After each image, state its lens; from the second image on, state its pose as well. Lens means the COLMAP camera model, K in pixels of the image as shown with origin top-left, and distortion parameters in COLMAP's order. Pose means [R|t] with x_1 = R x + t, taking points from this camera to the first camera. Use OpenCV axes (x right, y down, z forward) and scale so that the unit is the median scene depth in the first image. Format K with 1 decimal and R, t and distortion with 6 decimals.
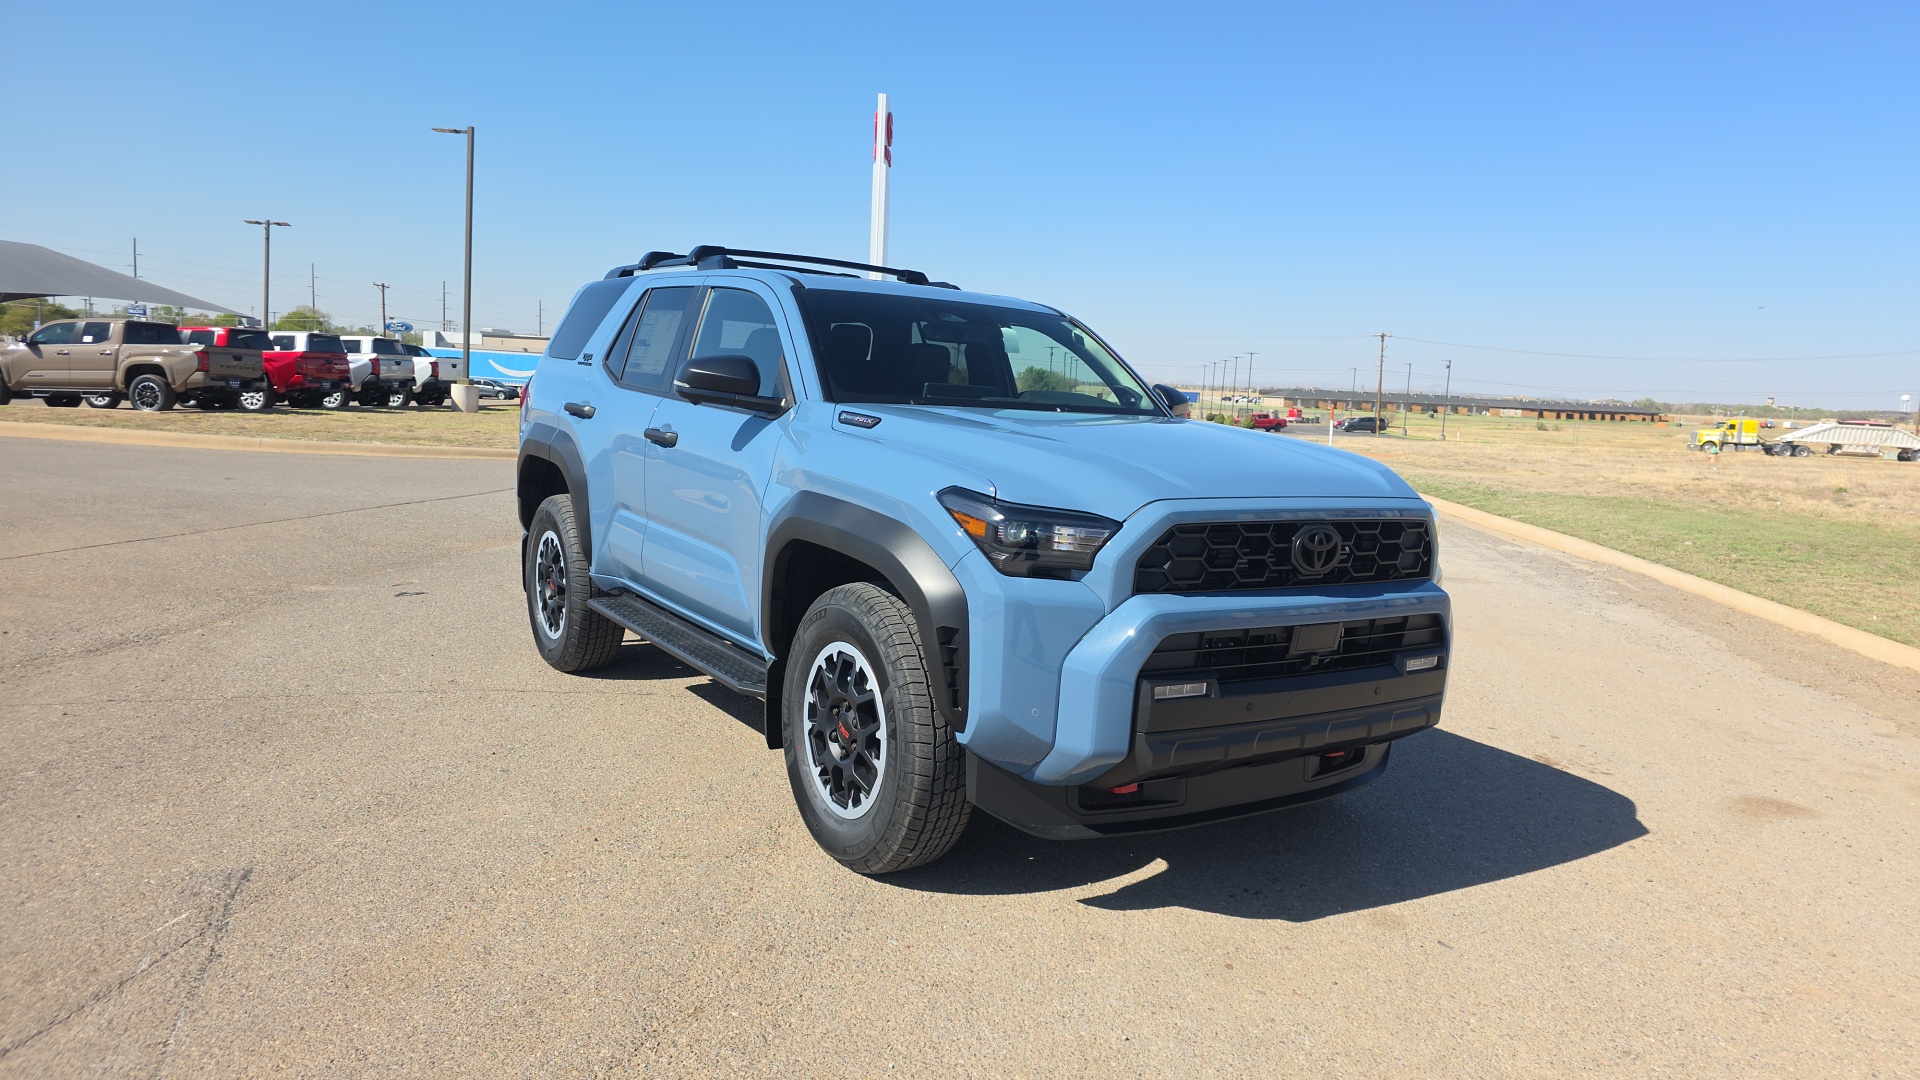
lens RADIAL K [[1305.1, 0, 960.0], [0, 1305.1, 540.0], [0, 0, 1]] dist [0.067373, -0.080373]
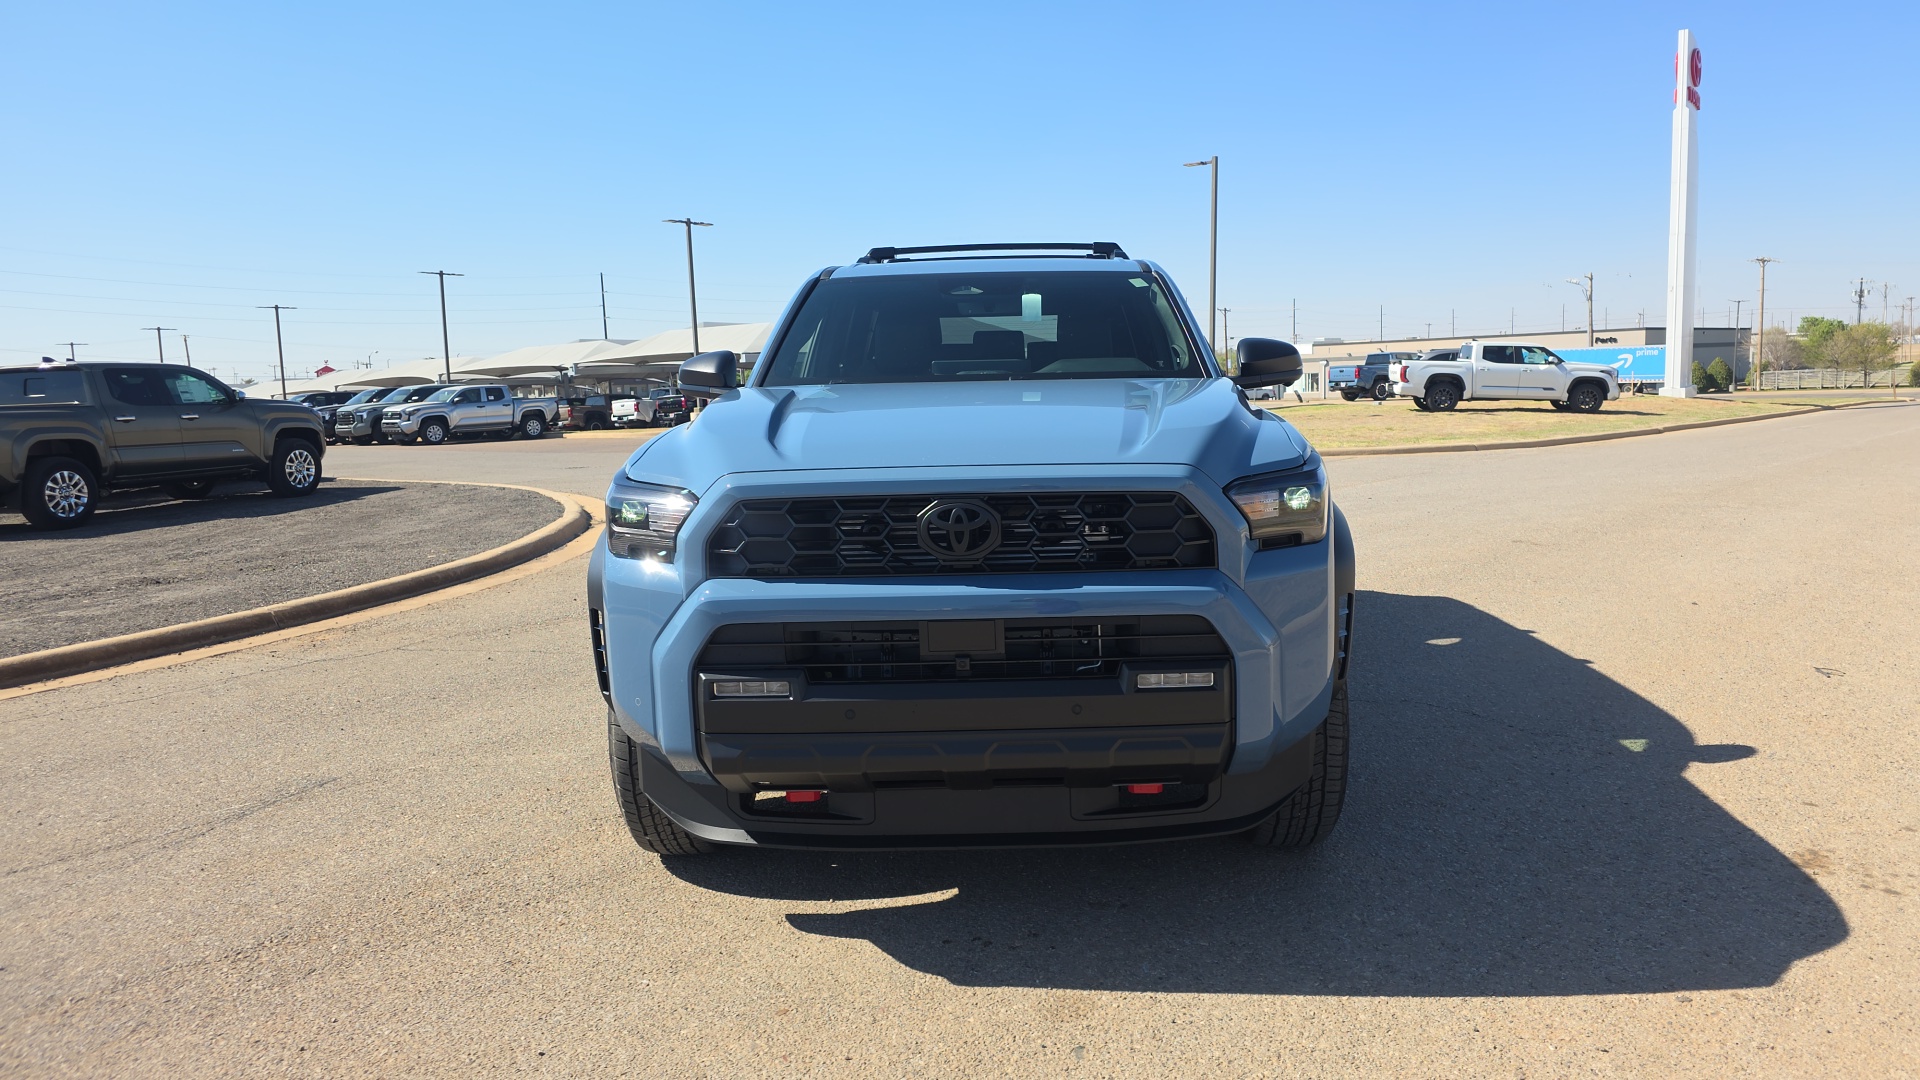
lens RADIAL K [[1268.1, 0, 1027.9], [0, 1268.1, 514.1], [0, 0, 1]] dist [0.064685, -0.069875]
pose [[0.804980, -0.011235, -0.593196, 0.735380], [0.000160, 0.999825, -0.018719, 0.011979], [0.593302, 0.014974, 0.804841, 0.367850]]
